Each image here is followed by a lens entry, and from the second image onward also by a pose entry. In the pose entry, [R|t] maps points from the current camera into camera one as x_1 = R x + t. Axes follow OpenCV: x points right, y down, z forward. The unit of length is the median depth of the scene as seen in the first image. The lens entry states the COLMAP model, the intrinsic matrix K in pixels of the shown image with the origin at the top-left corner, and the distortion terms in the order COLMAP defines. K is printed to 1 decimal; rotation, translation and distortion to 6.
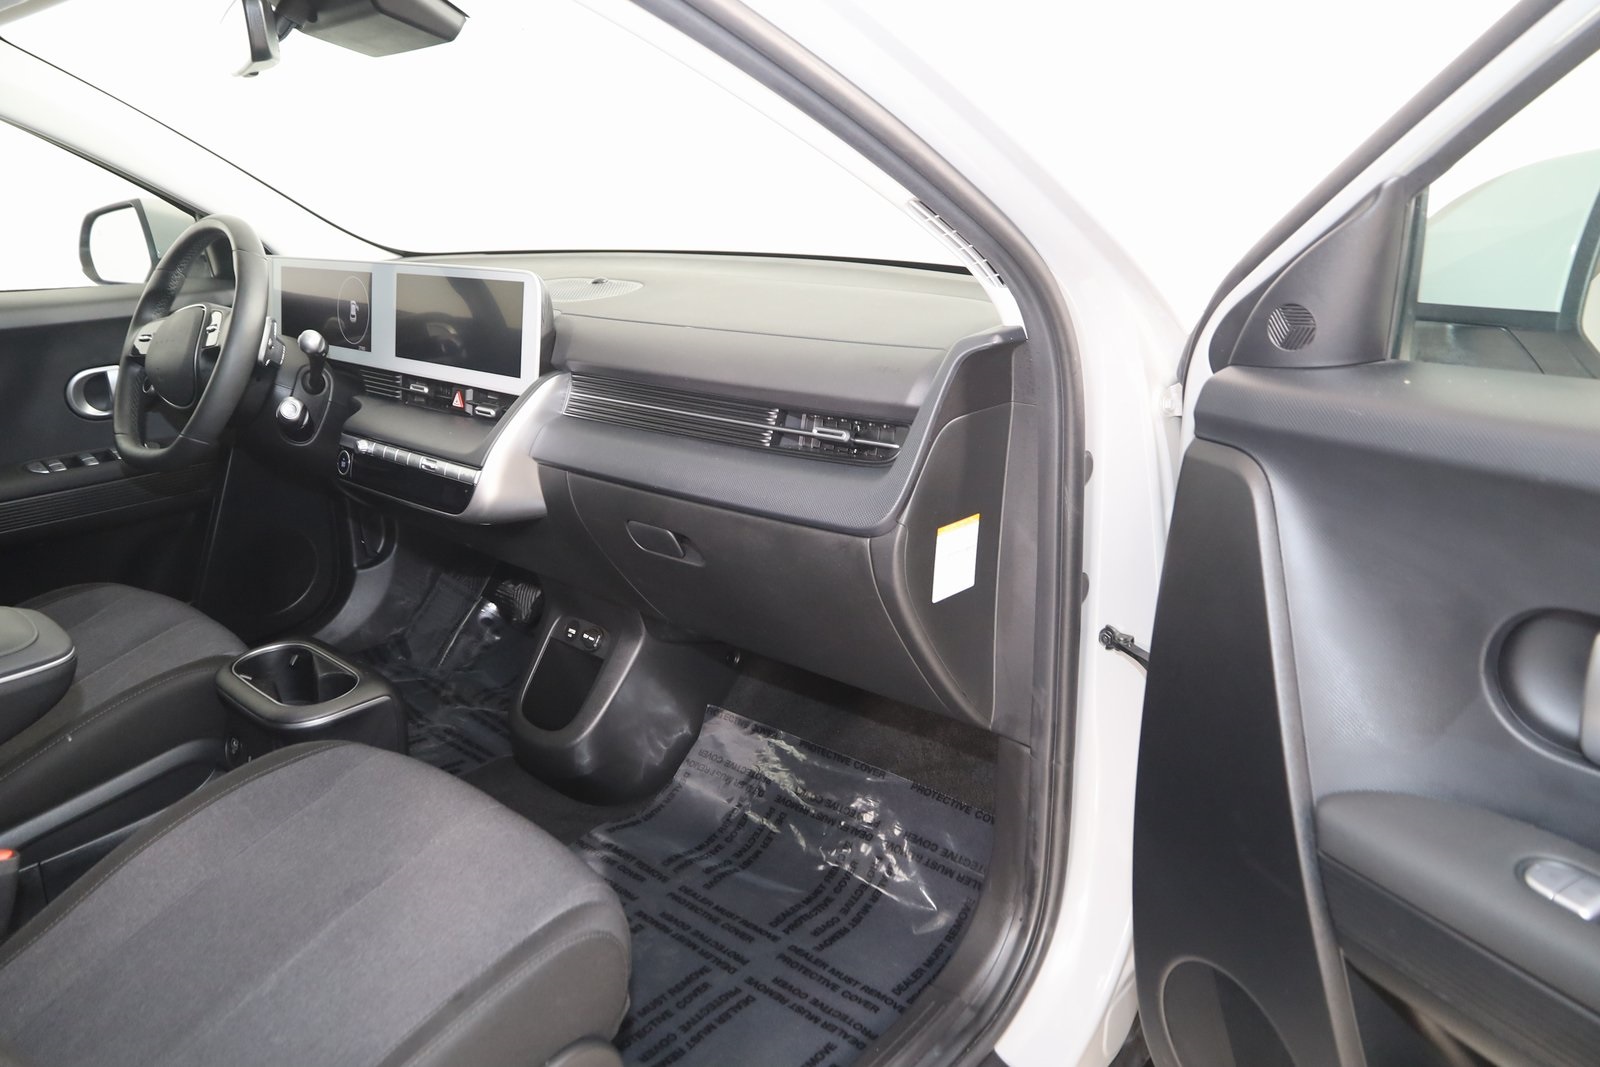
lens RADIAL K [[1083.6, 0, 800.0], [0, 1083.6, 533.5], [0, 0, 1]] dist [-0.123349, 0.083402]
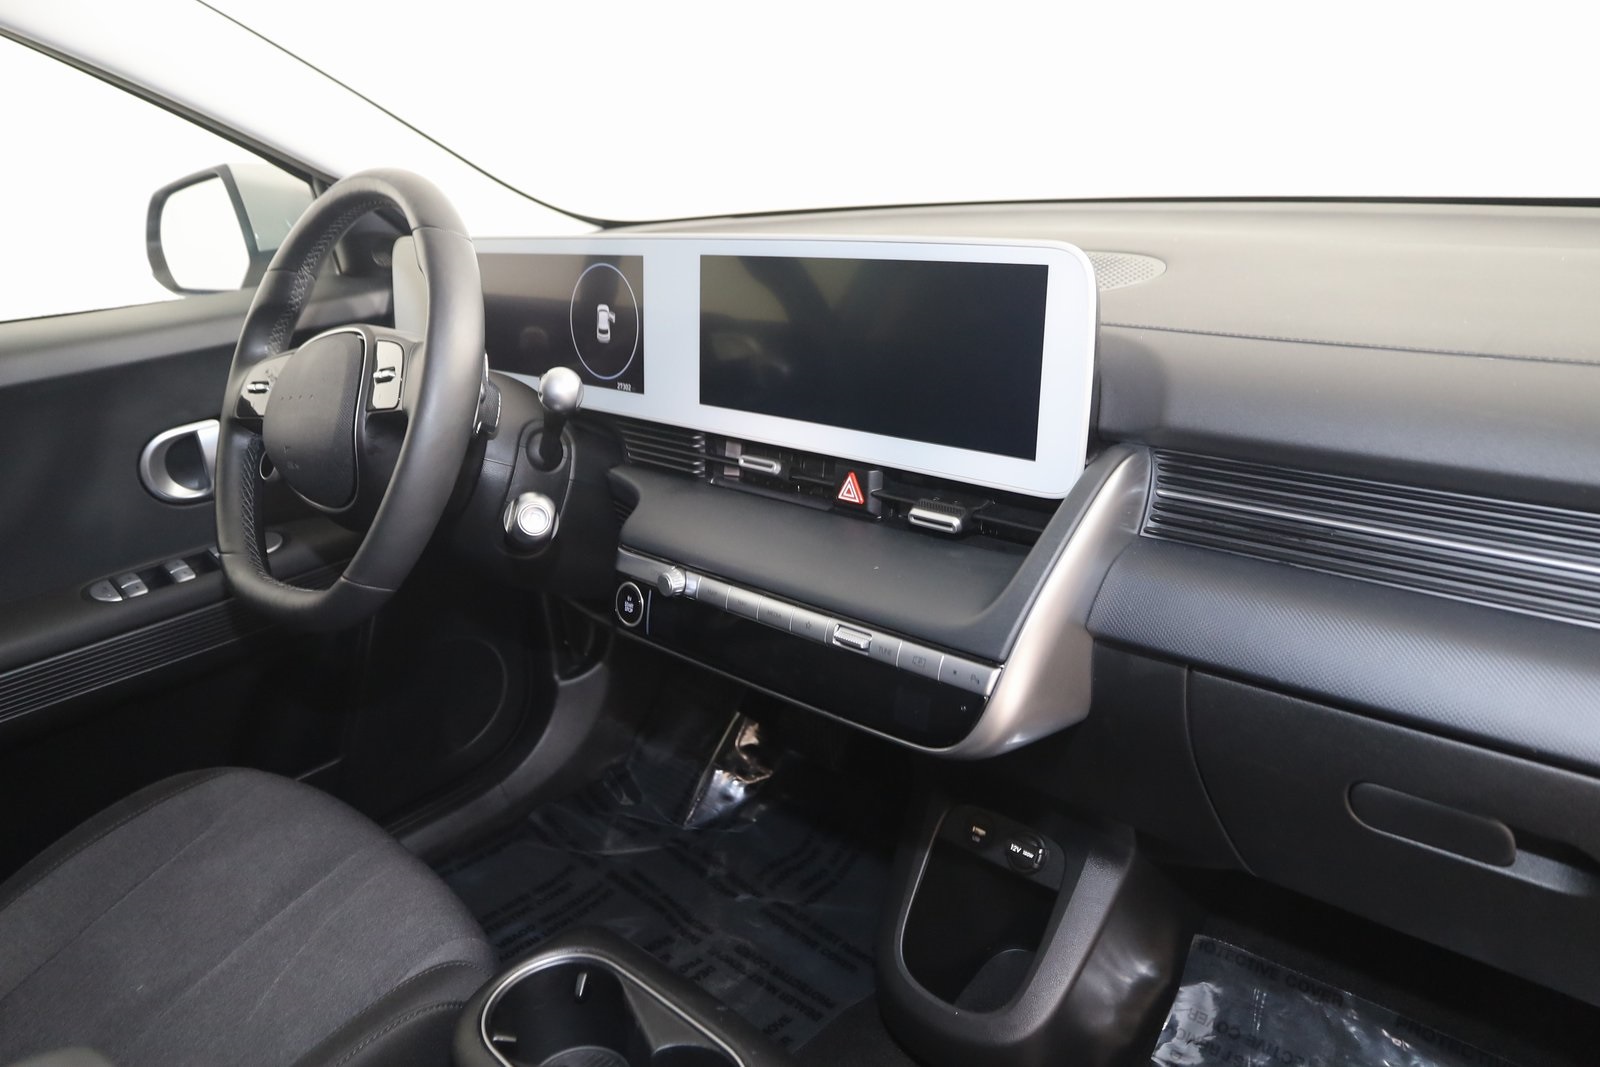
lens RADIAL K [[1083.6, 0, 800.0], [0, 1083.6, 533.5], [0, 0, 1]] dist [-0.123349, 0.083402]
pose [[0.997075, -0.041474, -0.064200, -0.288328], [0.043860, 0.998381, 0.036211, -0.114119], [0.062594, -0.038921, 0.997280, 0.422517]]
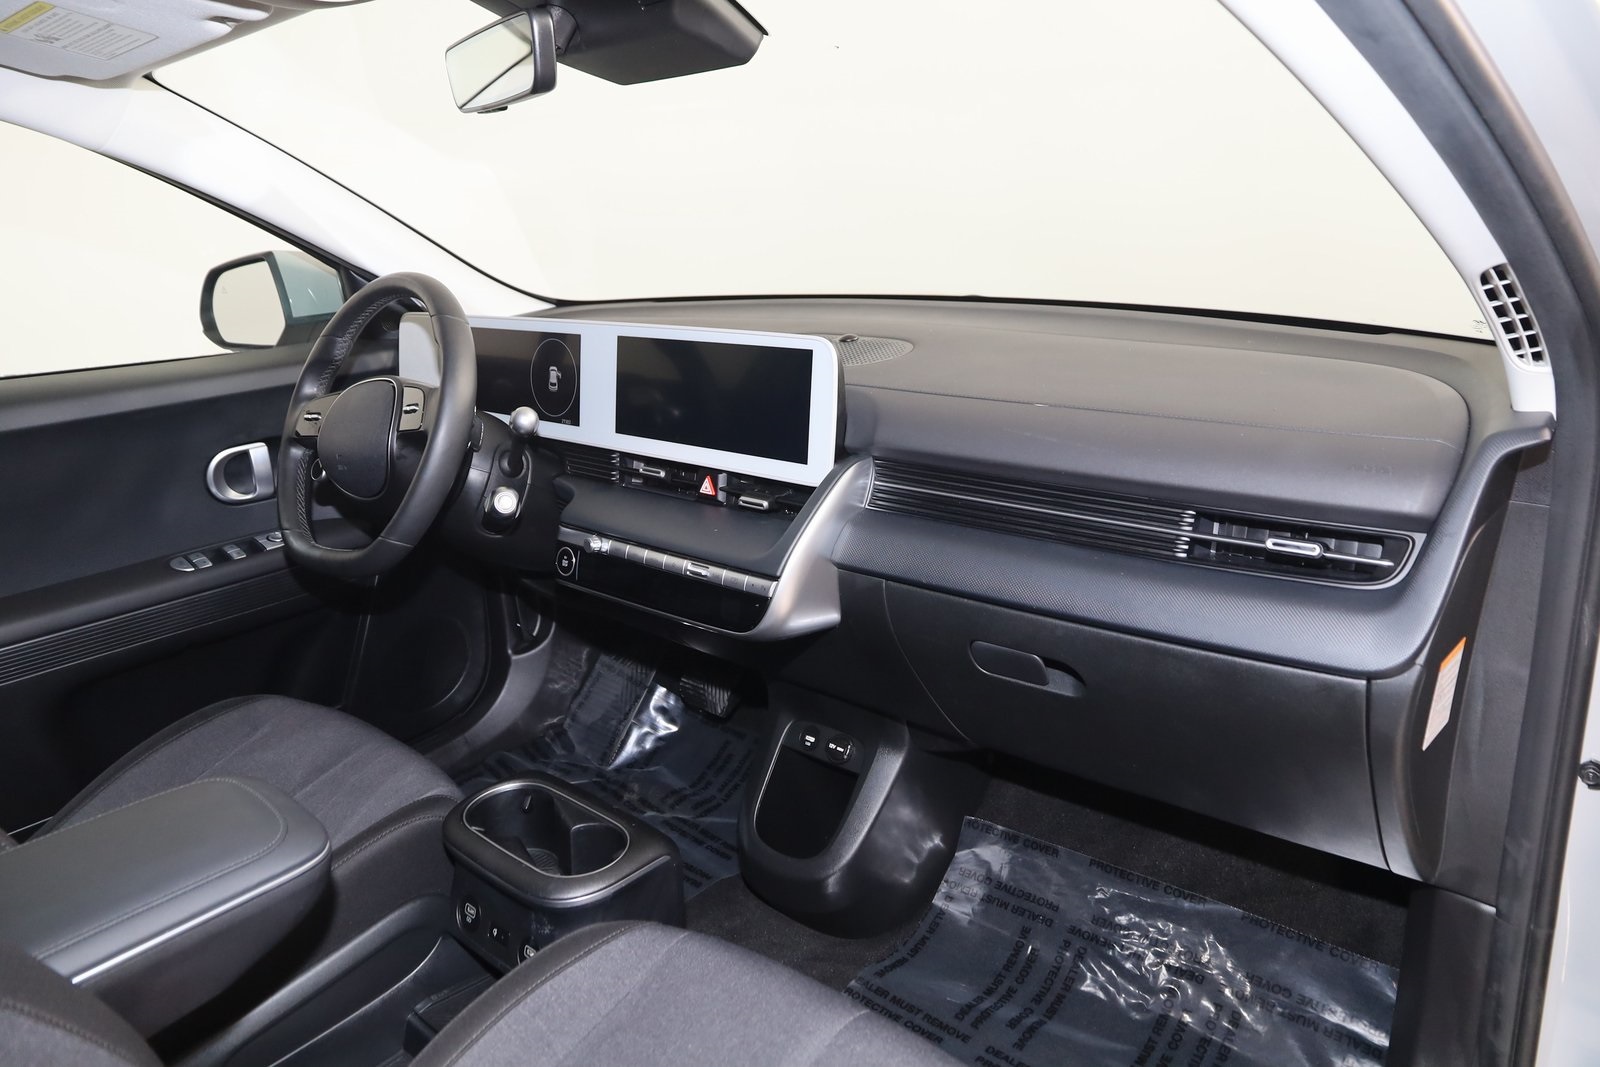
lens RADIAL K [[1083.6, 0, 800.0], [0, 1083.6, 533.5], [0, 0, 1]] dist [-0.123349, 0.083402]
pose [[0.999457, -0.029253, -0.015184, -0.217622], [0.029034, 0.999473, -0.014506, -0.067545], [0.015600, 0.014057, 0.999779, 0.135221]]
